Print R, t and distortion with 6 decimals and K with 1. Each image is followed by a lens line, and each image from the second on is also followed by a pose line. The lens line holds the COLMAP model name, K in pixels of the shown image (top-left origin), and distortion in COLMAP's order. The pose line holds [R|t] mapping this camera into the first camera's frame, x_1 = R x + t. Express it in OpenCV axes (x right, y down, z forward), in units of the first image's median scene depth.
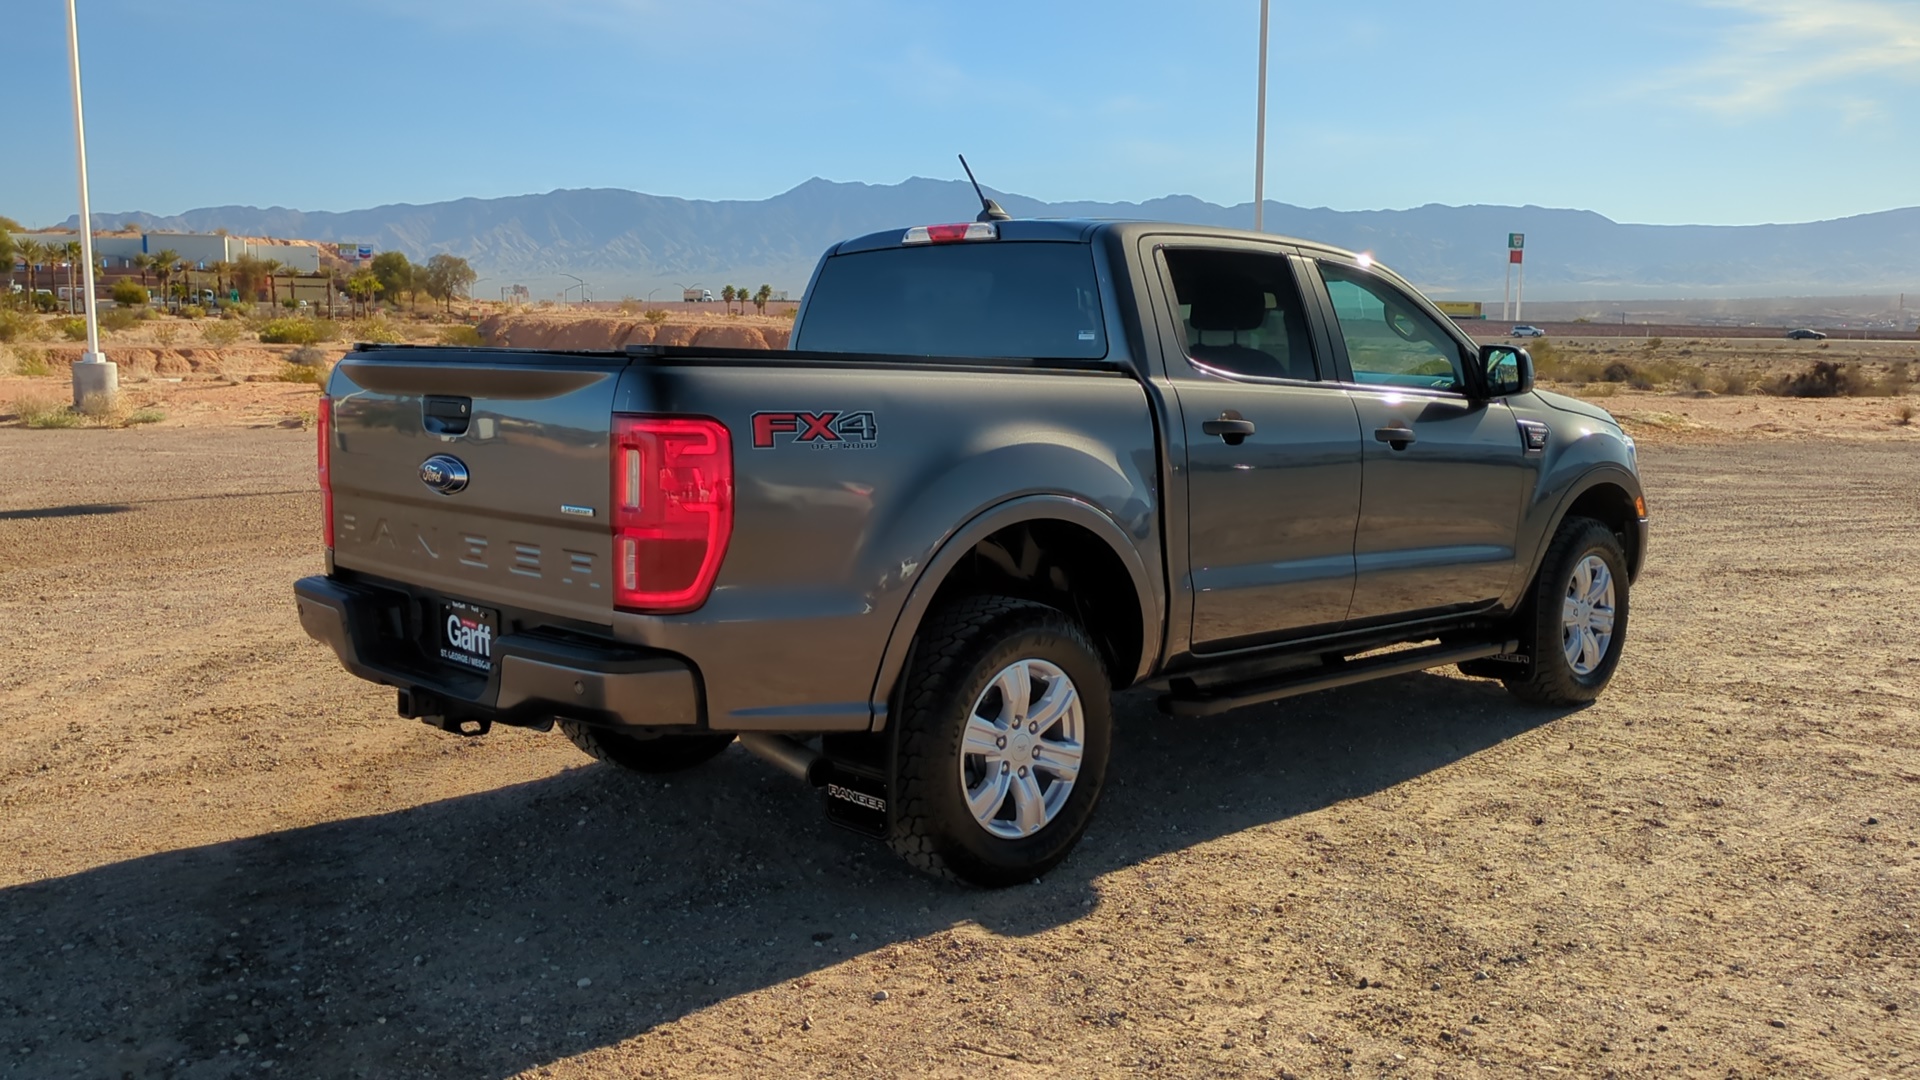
lens RADIAL K [[1639.3, 0, 977.1], [0, 1639.3, 537.2], [0, 0, 1]] dist [0.059005, -0.050547]
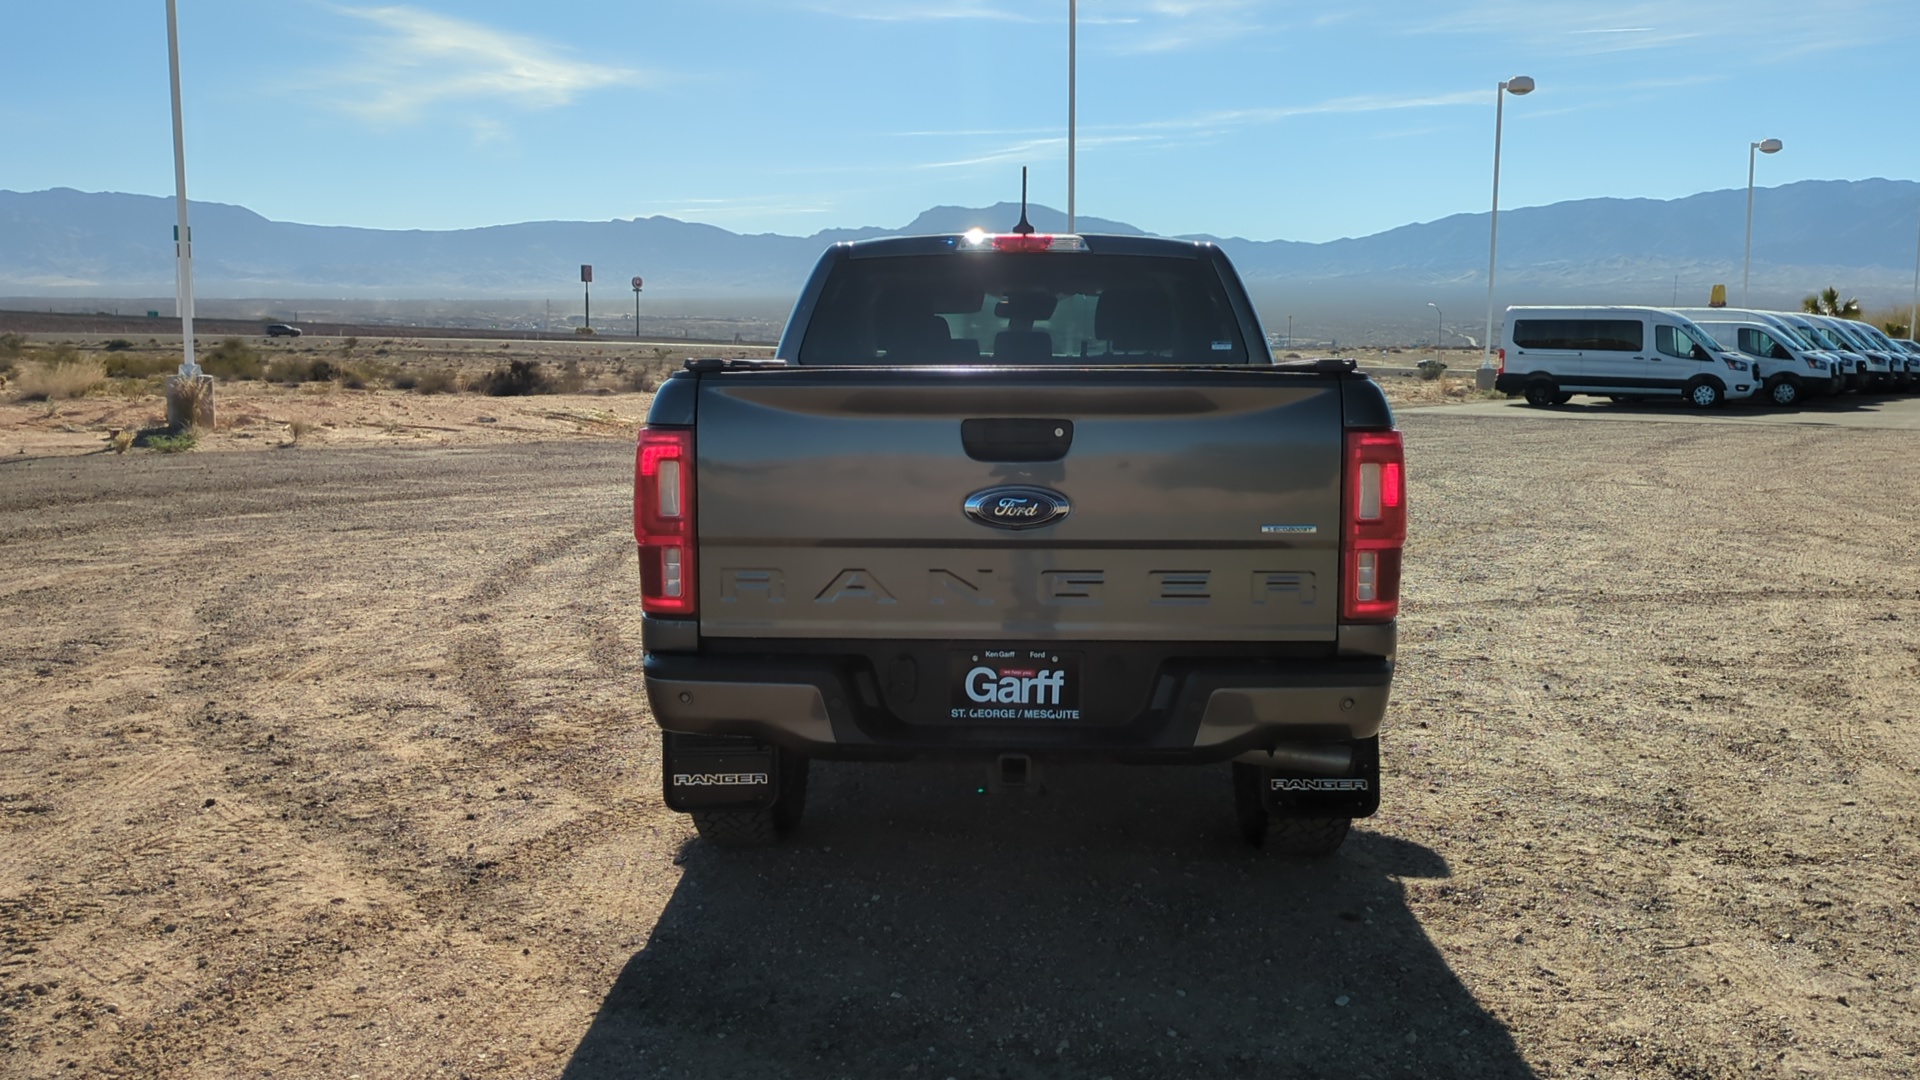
lens RADIAL K [[1639.3, 0, 972.0], [0, 1639.3, 524.7], [0, 0, 1]] dist [0.059005, -0.050547]
pose [[0.728347, -0.078043, 0.680749, -0.830286], [0.082733, 0.996240, 0.025694, -0.047135], [-0.680195, 0.037607, 0.732066, 0.325314]]
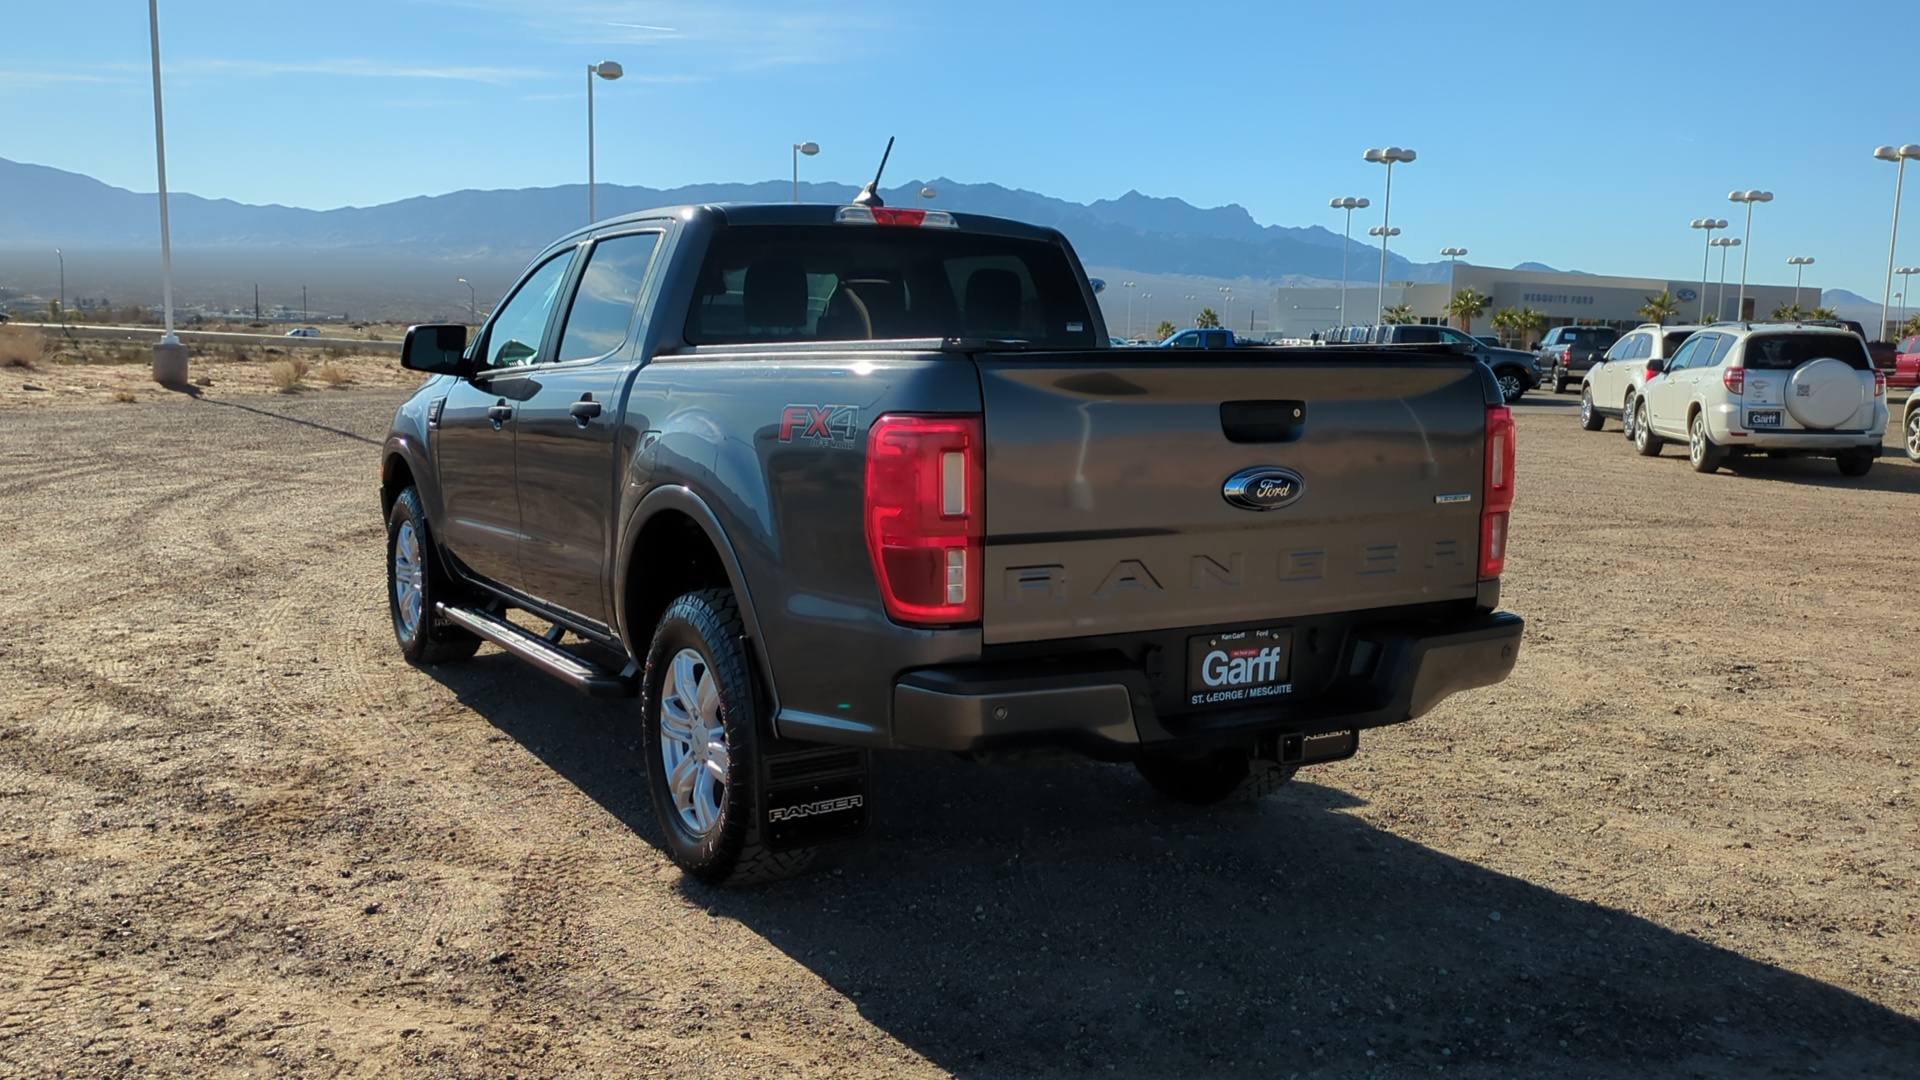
lens RADIAL K [[1639.3, 0, 960.3], [0, 1639.3, 542.4], [0, 0, 1]] dist [0.059005, -0.050547]
pose [[0.247043, -0.124620, 0.960958, -1.077467], [0.100286, 0.989659, 0.102560, -0.103171], [-0.963801, 0.071034, 0.256986, 0.820732]]
